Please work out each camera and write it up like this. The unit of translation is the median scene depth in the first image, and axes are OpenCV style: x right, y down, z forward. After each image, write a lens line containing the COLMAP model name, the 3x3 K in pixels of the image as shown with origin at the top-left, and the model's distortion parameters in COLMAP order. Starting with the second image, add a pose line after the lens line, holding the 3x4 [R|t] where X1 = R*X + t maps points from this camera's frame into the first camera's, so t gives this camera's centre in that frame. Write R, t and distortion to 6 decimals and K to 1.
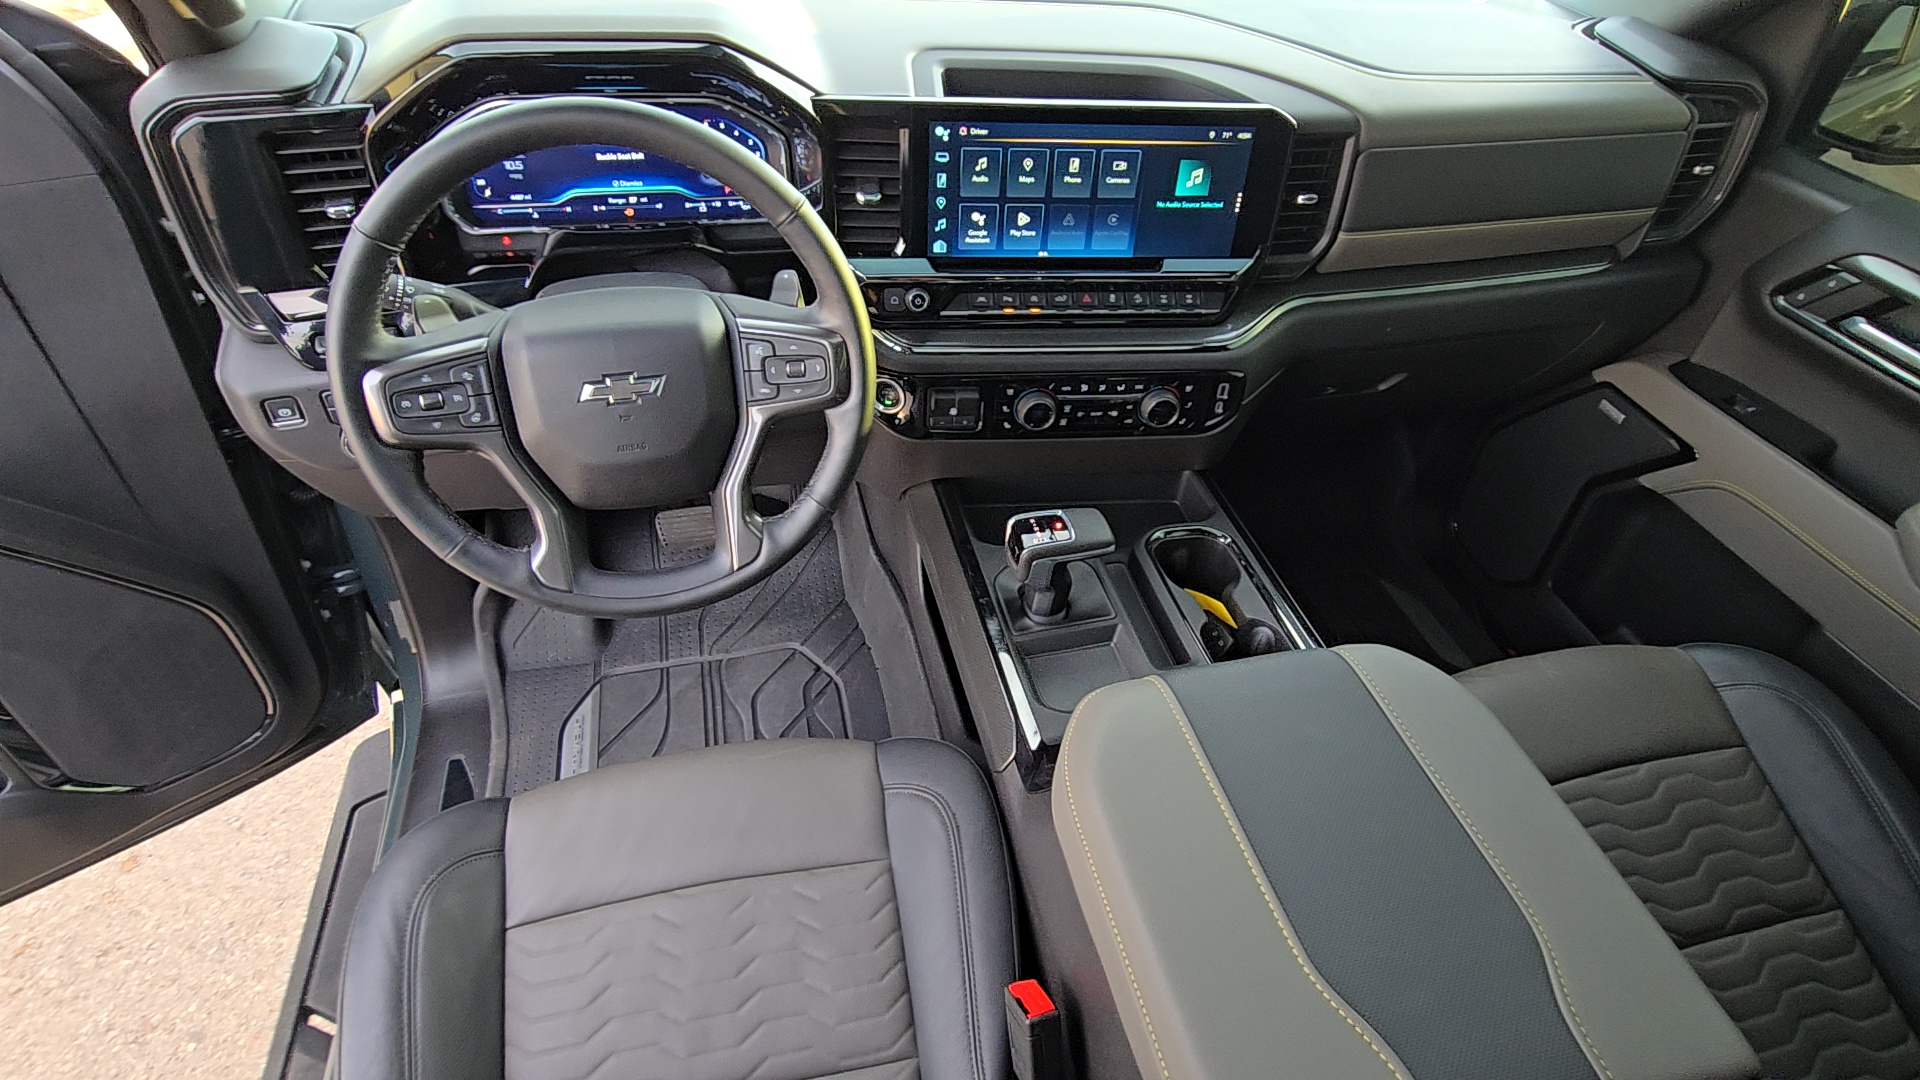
lens RADIAL K [[979.0, 0, 970.2], [0, 979.0, 546.9], [0, 0, 1]] dist [-0.003860, 0.006818]
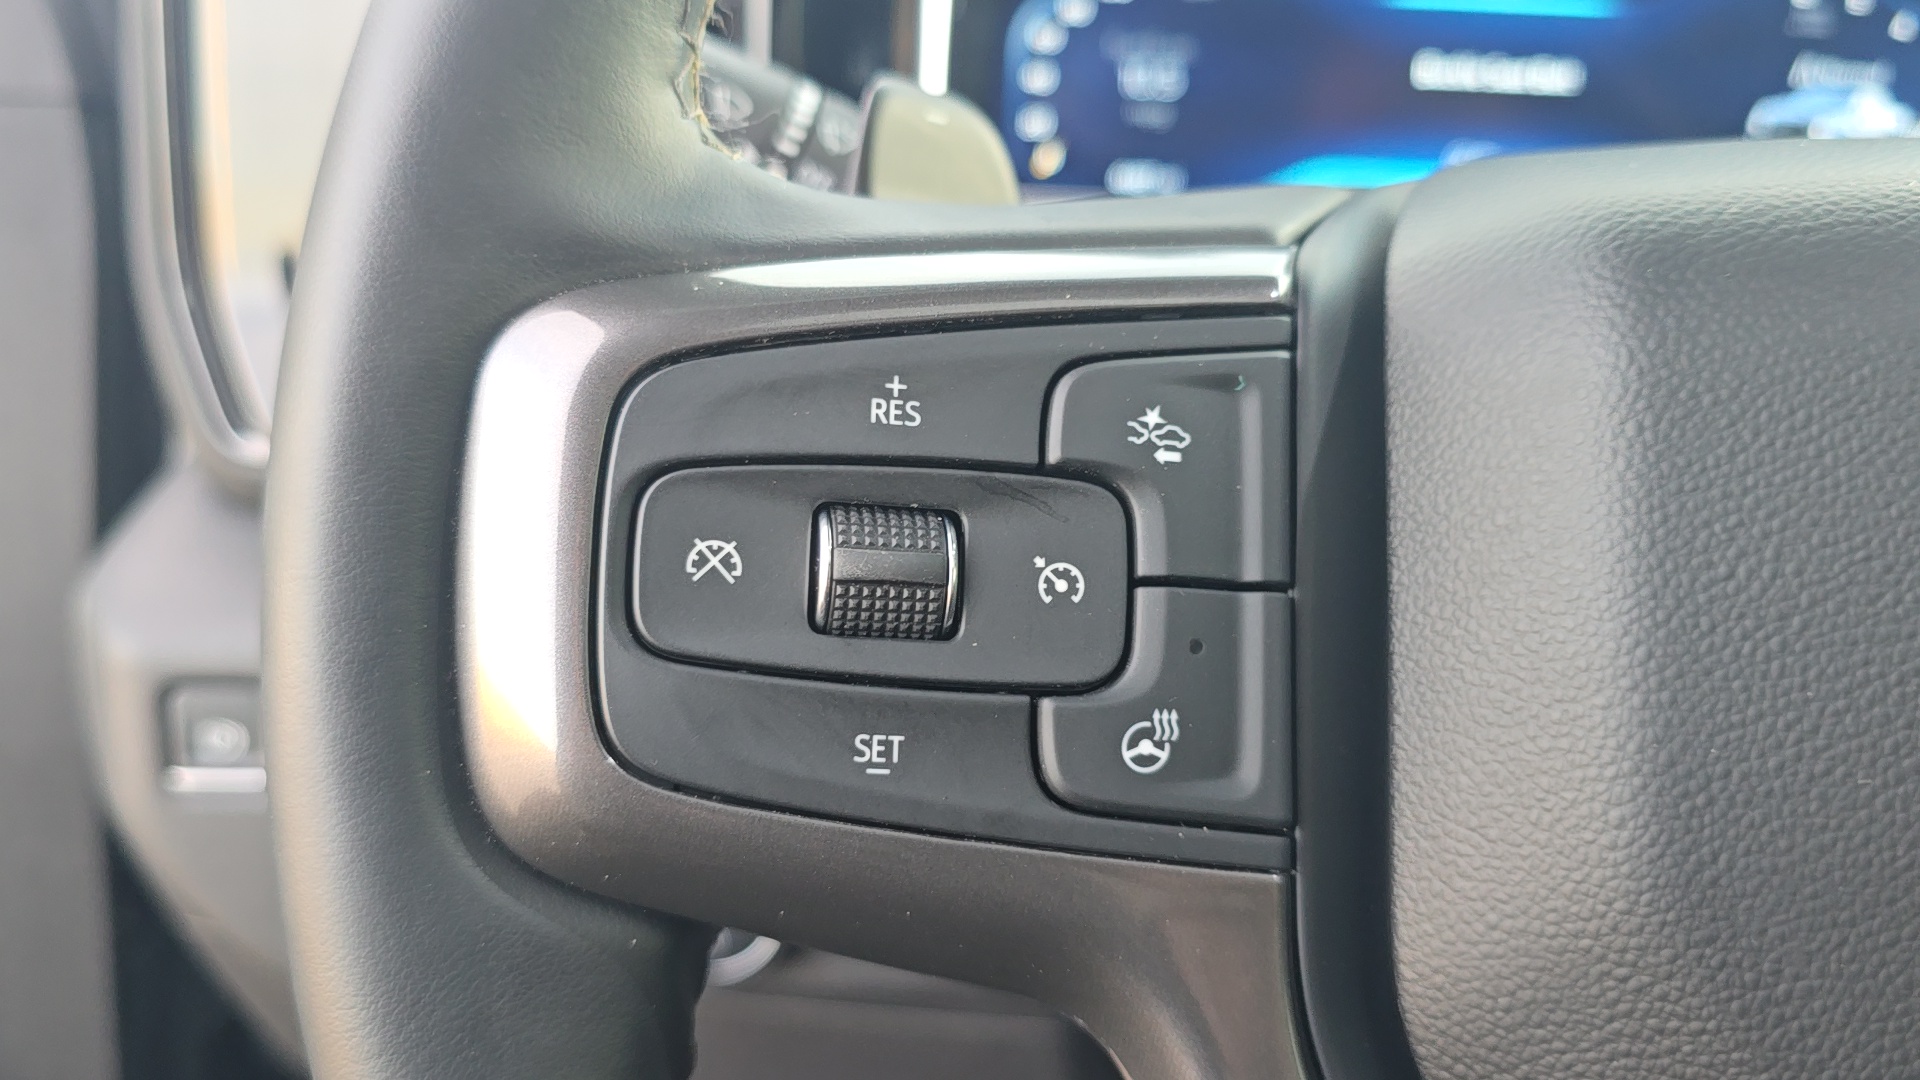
lens RADIAL K [[1741.5, 0, 962.8], [0, 1741.5, 548.9], [0, 0, 1]] dist [-0.063932, -0.014382]
pose [[0.944190, 0.083499, -0.318642, -0.329849], [-0.205681, 0.905031, -0.372310, -0.046220], [0.257293, 0.417070, 0.871695, 0.563727]]
